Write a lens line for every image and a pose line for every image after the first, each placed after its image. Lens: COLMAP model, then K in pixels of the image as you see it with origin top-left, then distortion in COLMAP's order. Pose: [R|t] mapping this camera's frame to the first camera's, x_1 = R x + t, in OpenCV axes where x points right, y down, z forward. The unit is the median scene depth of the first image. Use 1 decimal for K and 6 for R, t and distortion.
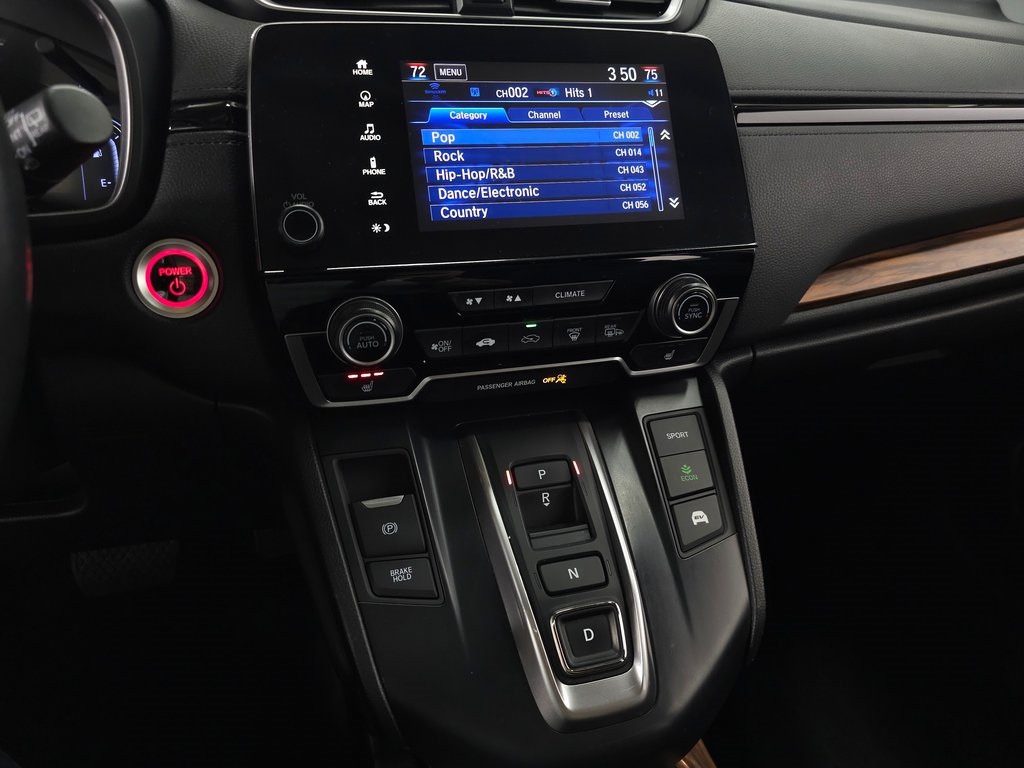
lens RADIAL K [[691.3, 0, 507.5], [0, 691.3, 376.1], [0, 0, 1]] dist [0.056398, -0.059186]
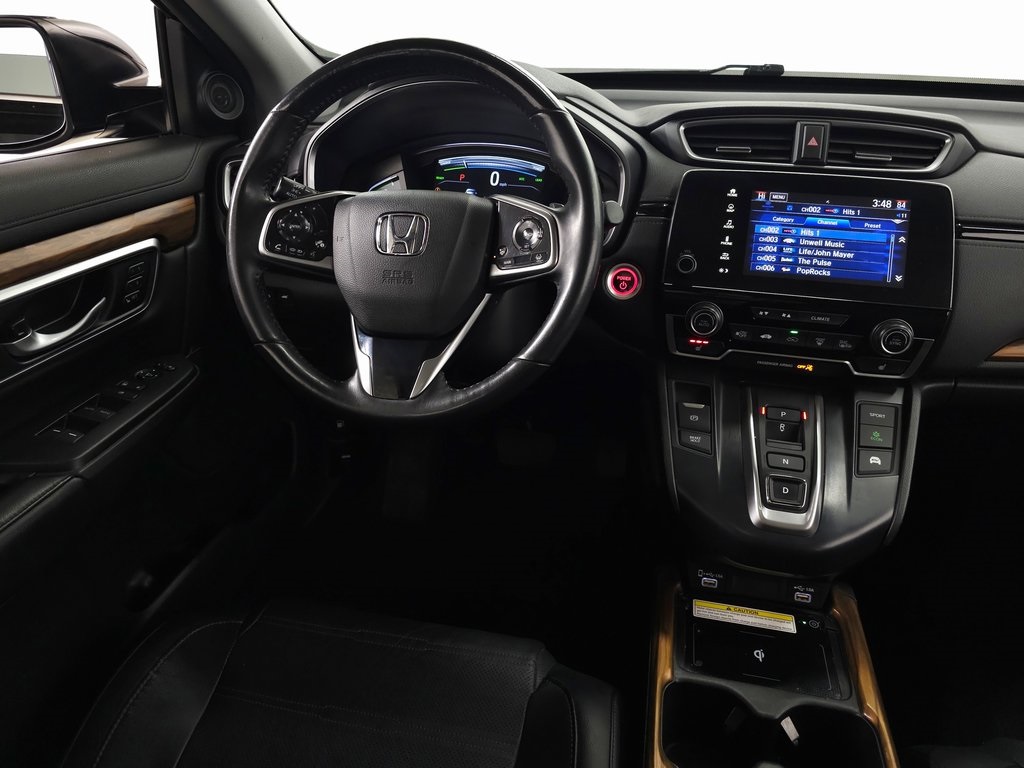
lens RADIAL K [[694.5, 0, 512.0], [0, 694.5, 384.0], [0, 0, 1]] dist [0.061857, -0.075741]
pose [[0.880256, 0.203890, -0.428460, 0.200170], [-0.219449, 0.975532, 0.013372, 0.202533], [0.420703, 0.082254, 0.903462, -0.998864]]
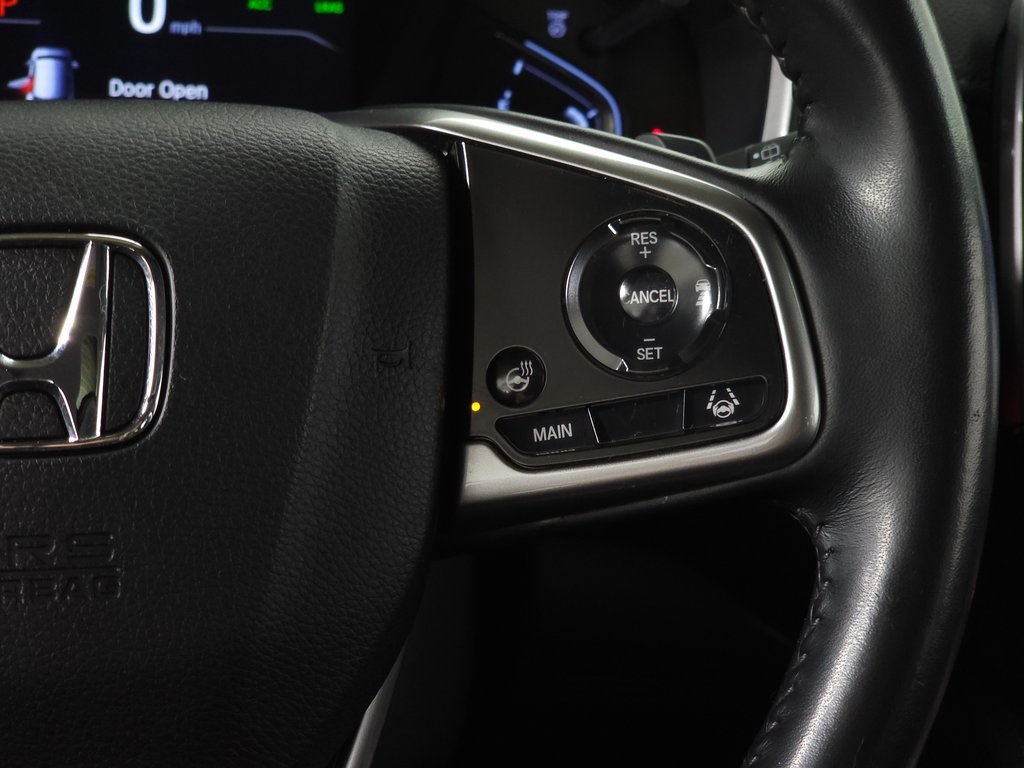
lens RADIAL K [[1995.3, 0, 512.0], [0, 1995.3, 384.0], [0, 0, 1]] dist [-0.018163, 0.133088]
pose [[0.987782, 0.092392, -0.125498, -0.484944], [-0.106489, 0.988133, -0.110691, 0.029819], [0.113782, 0.122702, 0.985900, -0.504970]]
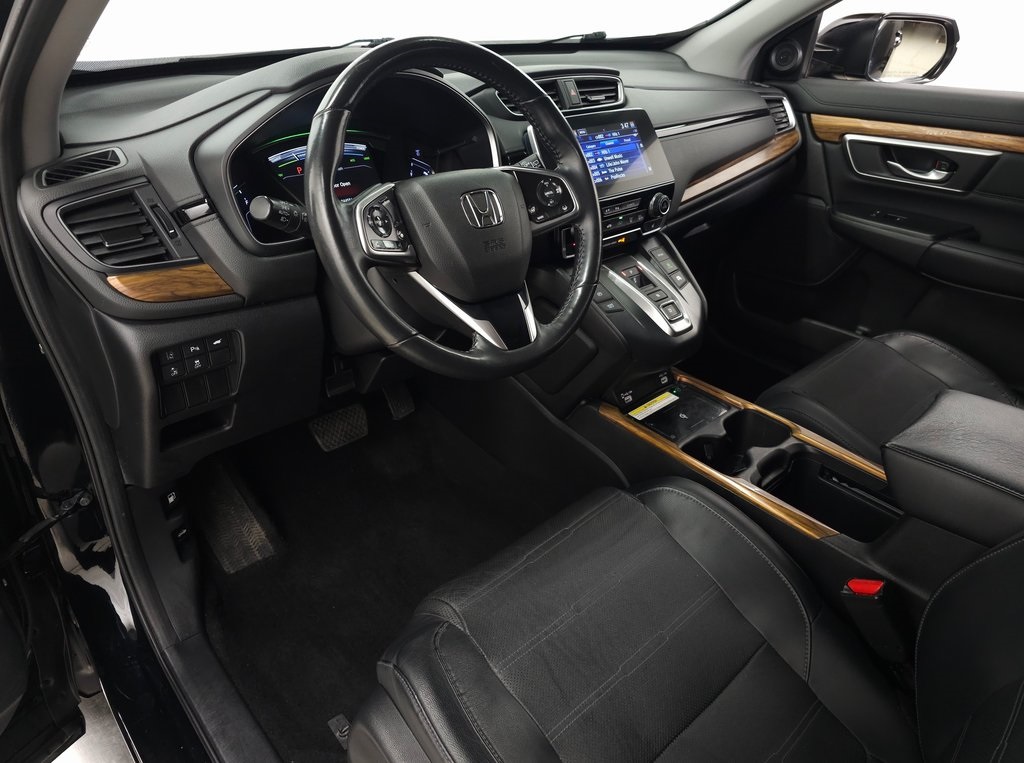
lens RADIAL K [[700.5, 0, 510.7], [0, 700.5, 377.5], [0, 0, 1]] dist [0.065856, -0.065117]
pose [[0.894619, -0.231061, 0.382450, -1.603830], [0.227776, 0.972184, 0.054547, 0.298396], [-0.384415, 0.038314, 0.922365, -1.437025]]
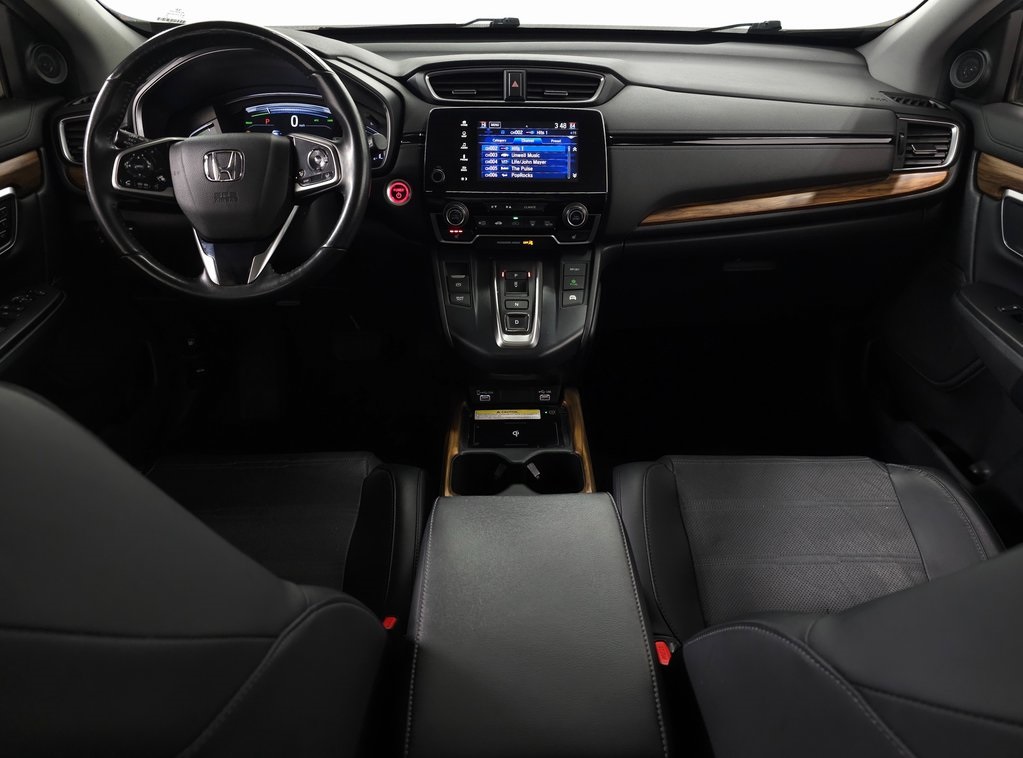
lens RADIAL K [[699.8, 0, 510.2], [0, 699.8, 375.0], [0, 0, 1]] dist [0.065856, -0.065117]
pose [[0.966667, 0.112587, -0.229956, 0.720861], [-0.104364, 0.993397, 0.047657, 0.413084], [0.233803, -0.022070, 0.972034, -1.719138]]
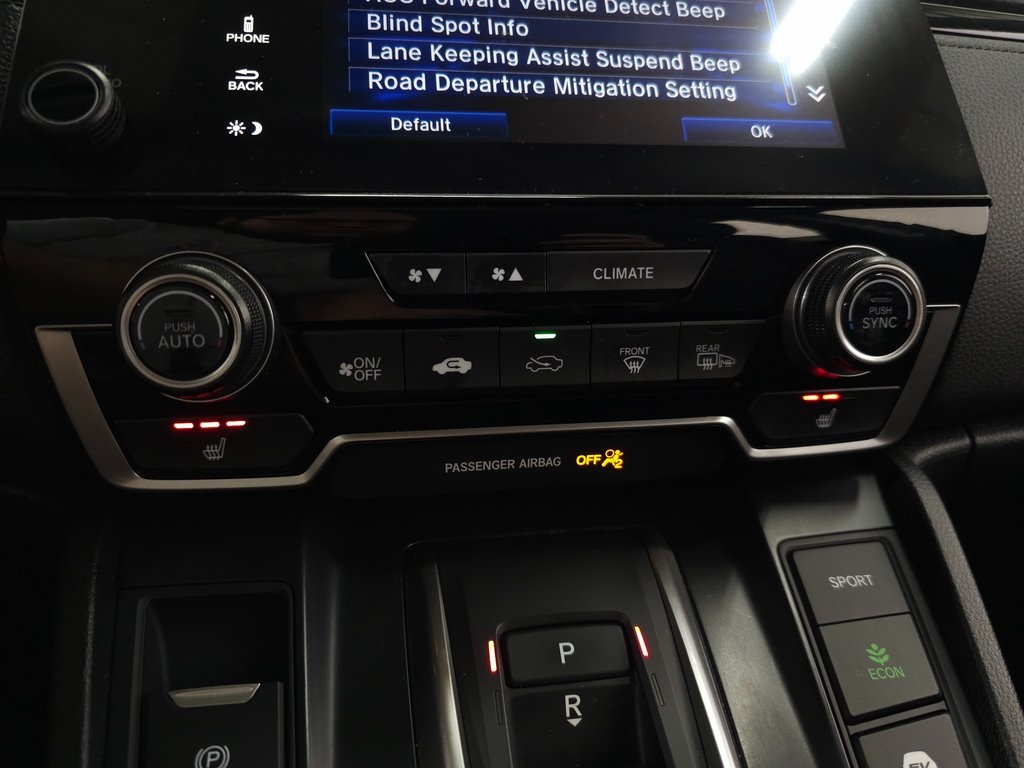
lens RADIAL K [[732.3, 0, 514.3], [0, 732.3, 375.2], [0, 0, 1]] dist [0.008520, -0.054754]
pose [[0.993893, 0.006695, -0.110146, 0.069999], [-0.030789, 0.975344, -0.218534, 0.070652], [0.105967, 0.220590, 0.969593, 0.489235]]
